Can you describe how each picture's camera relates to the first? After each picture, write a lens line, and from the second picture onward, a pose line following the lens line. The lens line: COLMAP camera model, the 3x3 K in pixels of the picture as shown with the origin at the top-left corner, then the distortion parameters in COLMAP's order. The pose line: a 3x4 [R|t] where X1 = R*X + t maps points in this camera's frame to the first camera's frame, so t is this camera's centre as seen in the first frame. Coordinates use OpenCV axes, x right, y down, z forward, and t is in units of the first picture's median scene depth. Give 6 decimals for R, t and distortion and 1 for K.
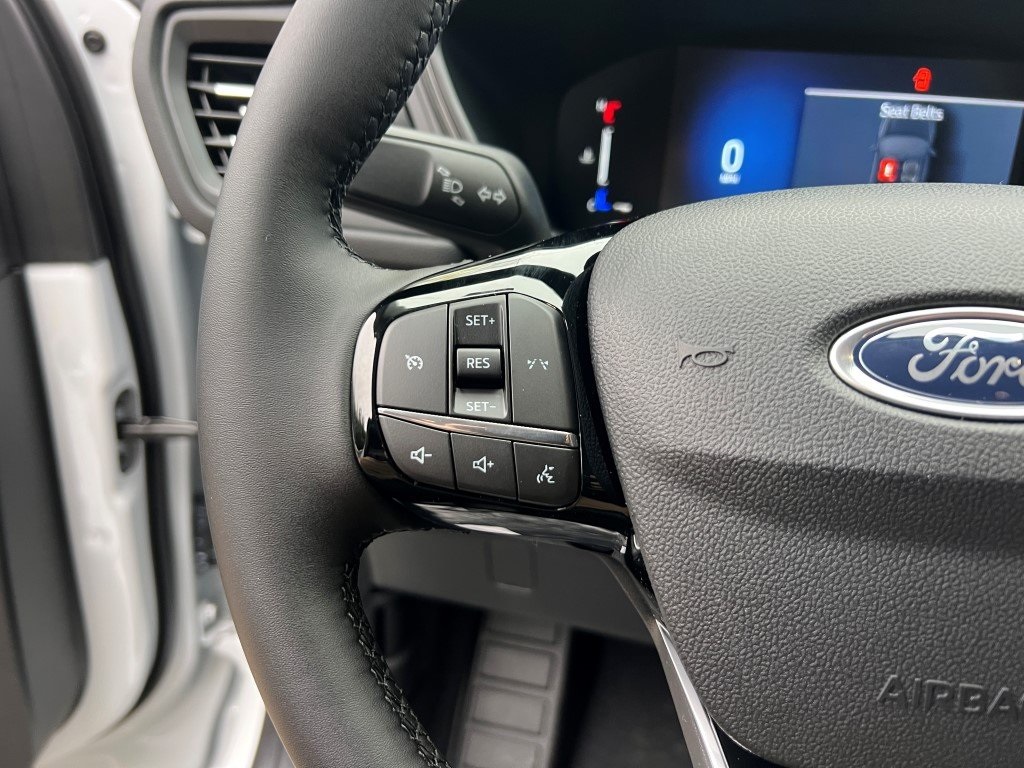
lens RADIAL K [[792.7, 0, 527.6], [0, 792.7, 382.5], [0, 0, 1]] dist [0.022475, -0.029987]
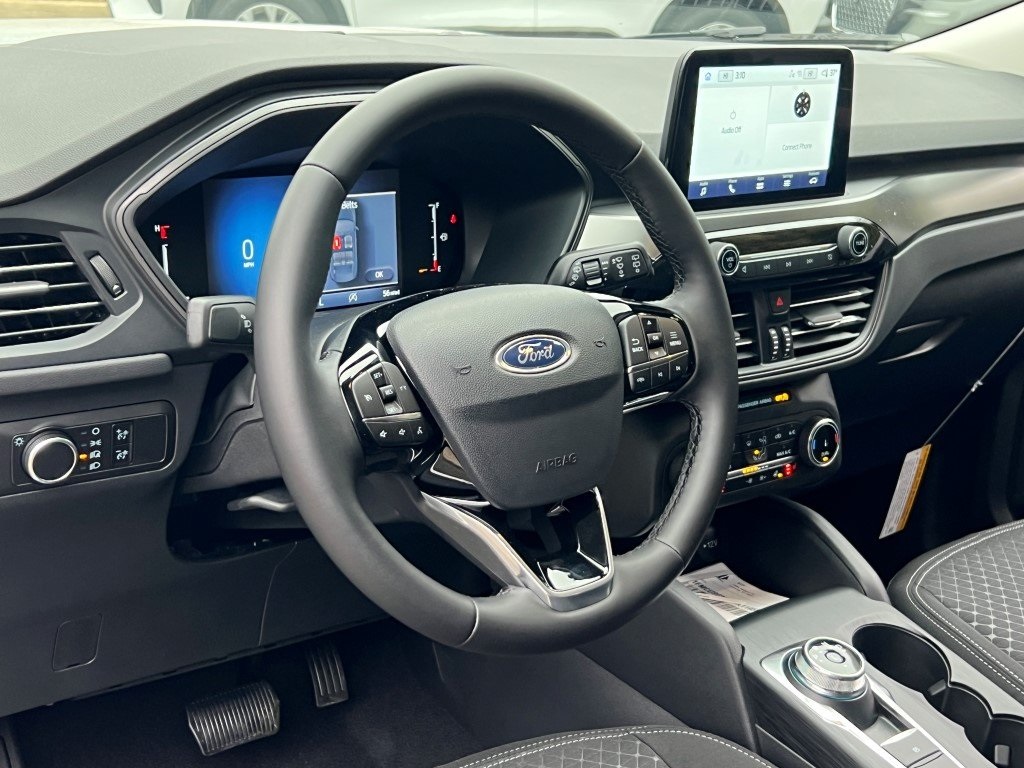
lens RADIAL K [[1441.2, 0, 506.8], [0, 1441.2, 401.3], [0, 0, 1]] dist [0.115731, 0.000000]
pose [[0.628705, -0.255249, 0.734559, -2.916996], [0.258803, 0.959429, 0.111880, -0.402856], [-0.733315, 0.119766, 0.669257, -2.105789]]
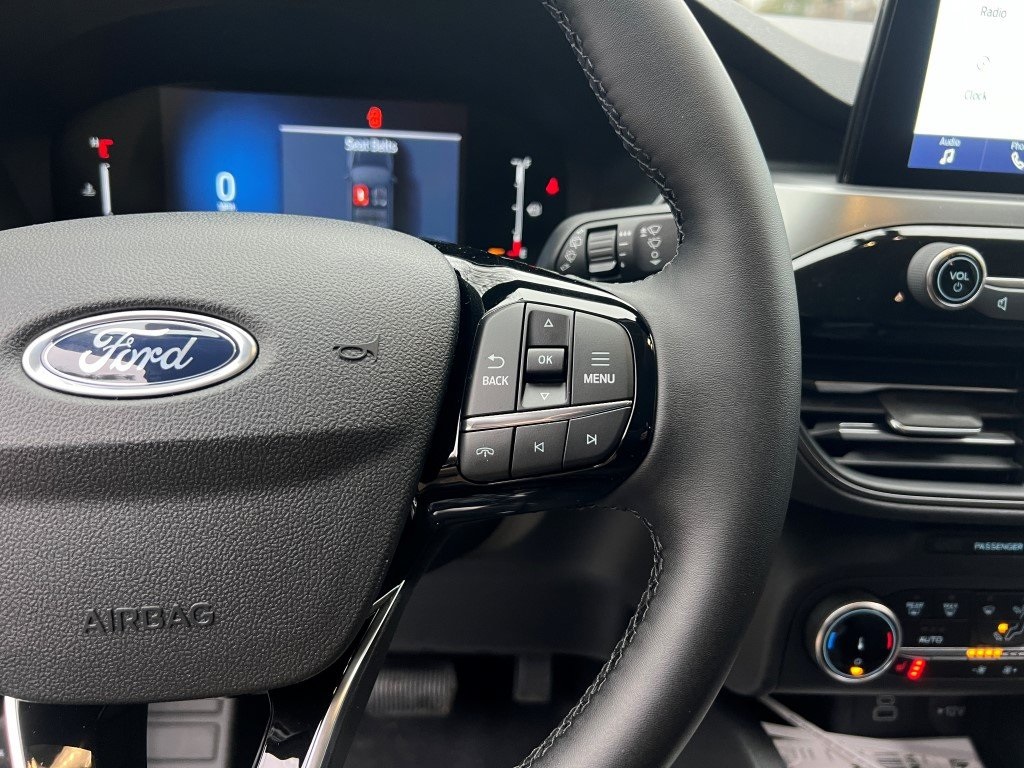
lens RADIAL K [[792.7, 0, 512.7], [0, 792.7, 389.6], [0, 0, 1]] dist [0.022475, -0.029987]
pose [[0.961615, -0.091946, 0.258541, 0.673527], [0.096746, 0.995292, -0.005875, 0.081538], [-0.256783, 0.030662, 0.965982, -0.319115]]
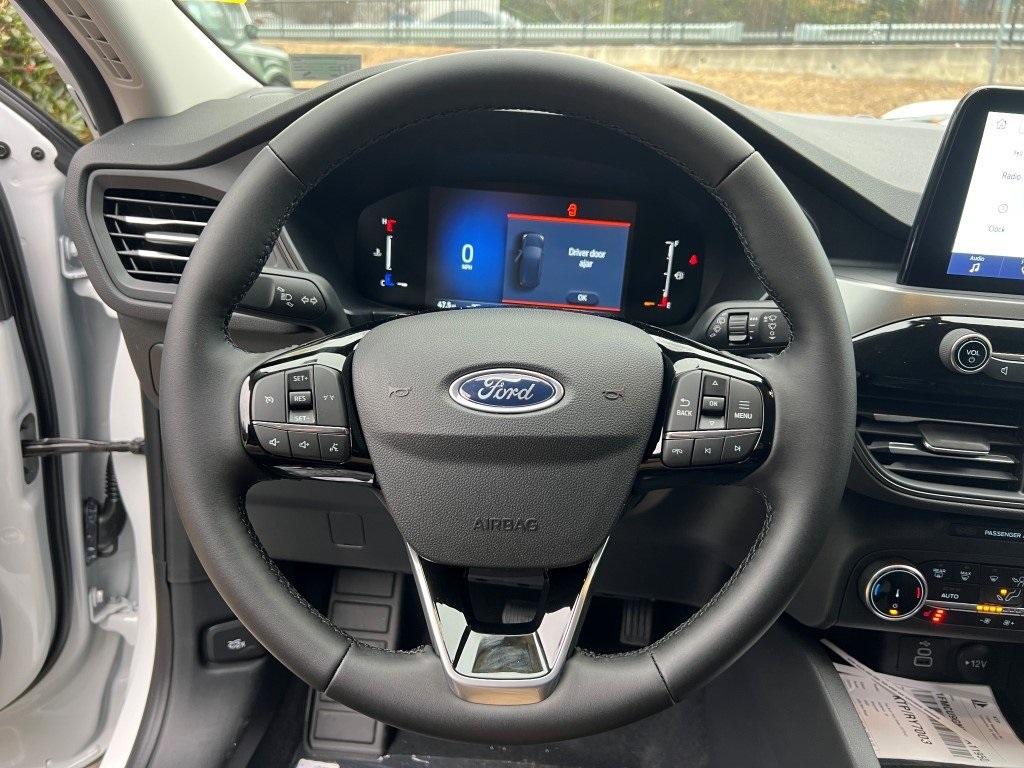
lens RADIAL K [[792.7, 0, 518.0], [0, 792.7, 381.6], [0, 0, 1]] dist [0.022475, -0.029987]
pose [[0.984782, -0.043216, 0.168335, 0.157076], [0.043832, 0.999039, 0.000056, -0.042933], [-0.168175, 0.007323, 0.985730, -1.218713]]
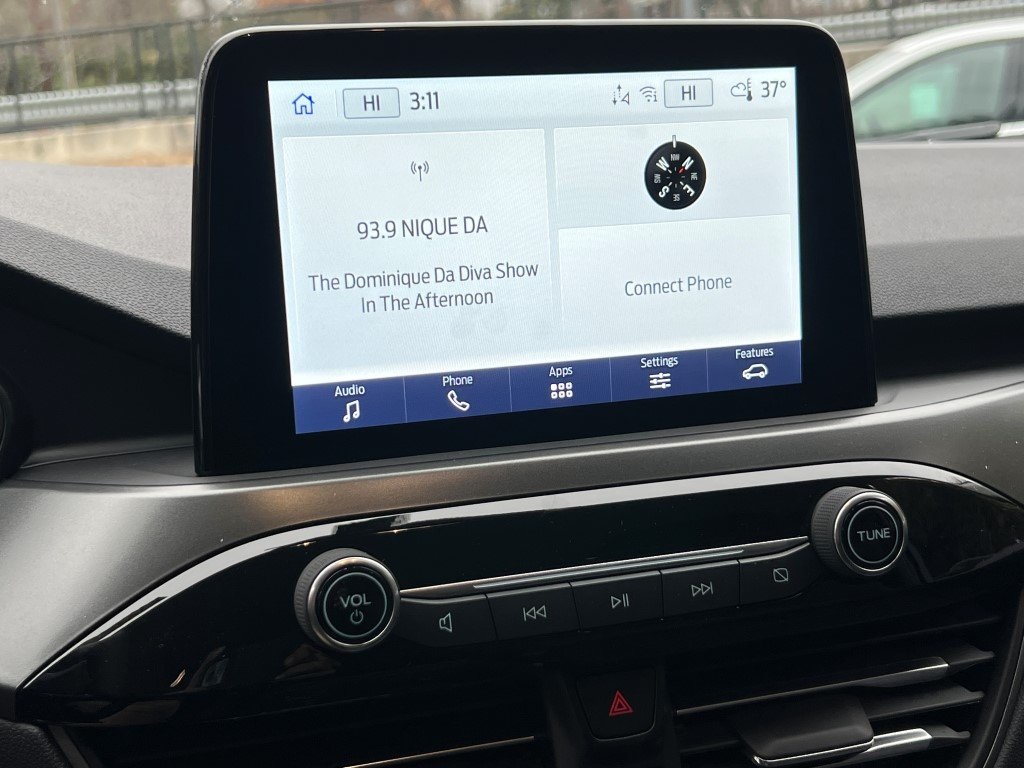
lens RADIAL K [[1441.2, 0, 499.5], [0, 1441.2, 409.8], [0, 0, 1]] dist [0.115731, 0.000000]
pose [[0.854097, -0.170100, 0.491511, 1.243522], [0.274002, 0.950393, -0.147225, 0.025374], [-0.442086, 0.260420, 0.858336, -0.832091]]
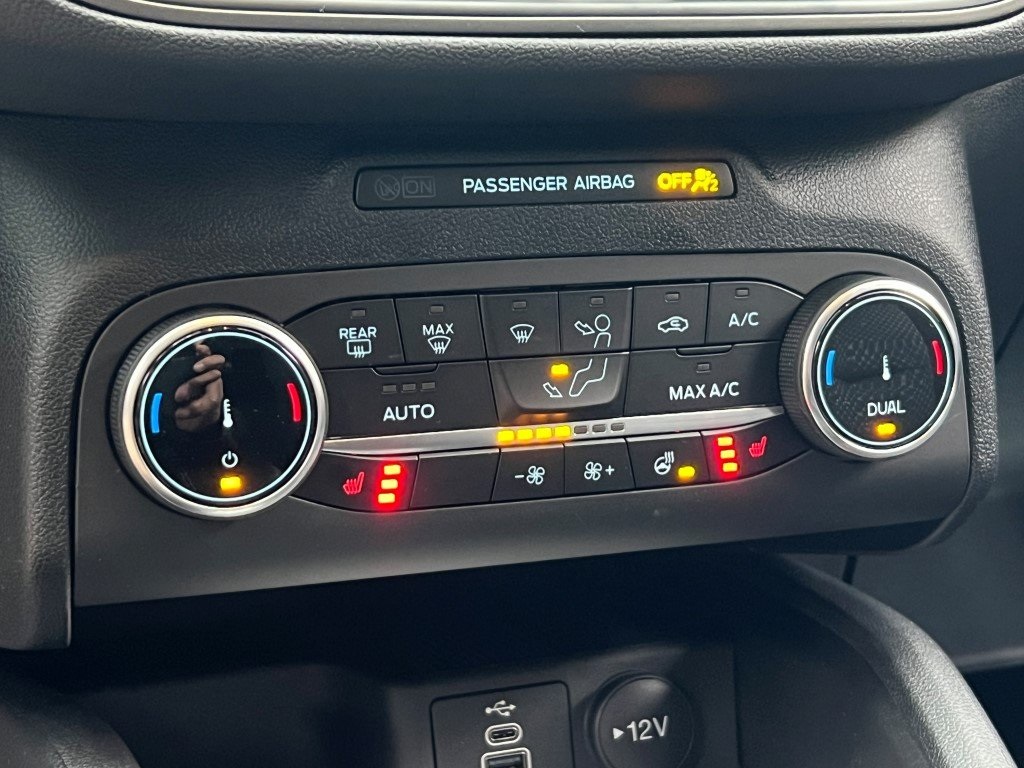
lens RADIAL K [[1776.8, 0, 509.3], [0, 1776.8, 390.0], [0, 0, 1]] dist [0.120420, 0.000000]
pose [[0.849119, -0.161228, 0.502993, 1.251879], [0.226525, 0.971412, -0.071029, 0.958957], [-0.477161, 0.174252, 0.861367, -0.417597]]
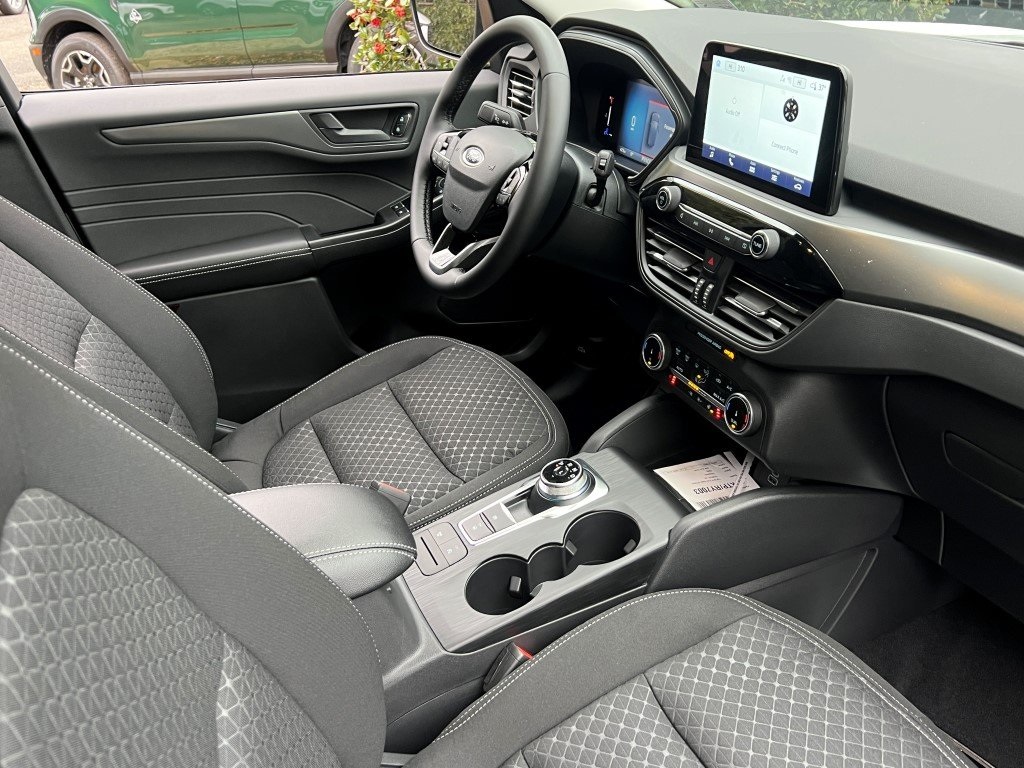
lens RADIAL K [[924.0, 0, 512.1], [0, 924.0, 383.1], [0, 0, 1]] dist [0.060210, 0.000000]
pose [[0.597493, 0.329498, -0.731050, 5.519806], [-0.277571, 0.940301, 0.196950, 0.108638], [0.752301, 0.085242, 0.653282, -2.794457]]
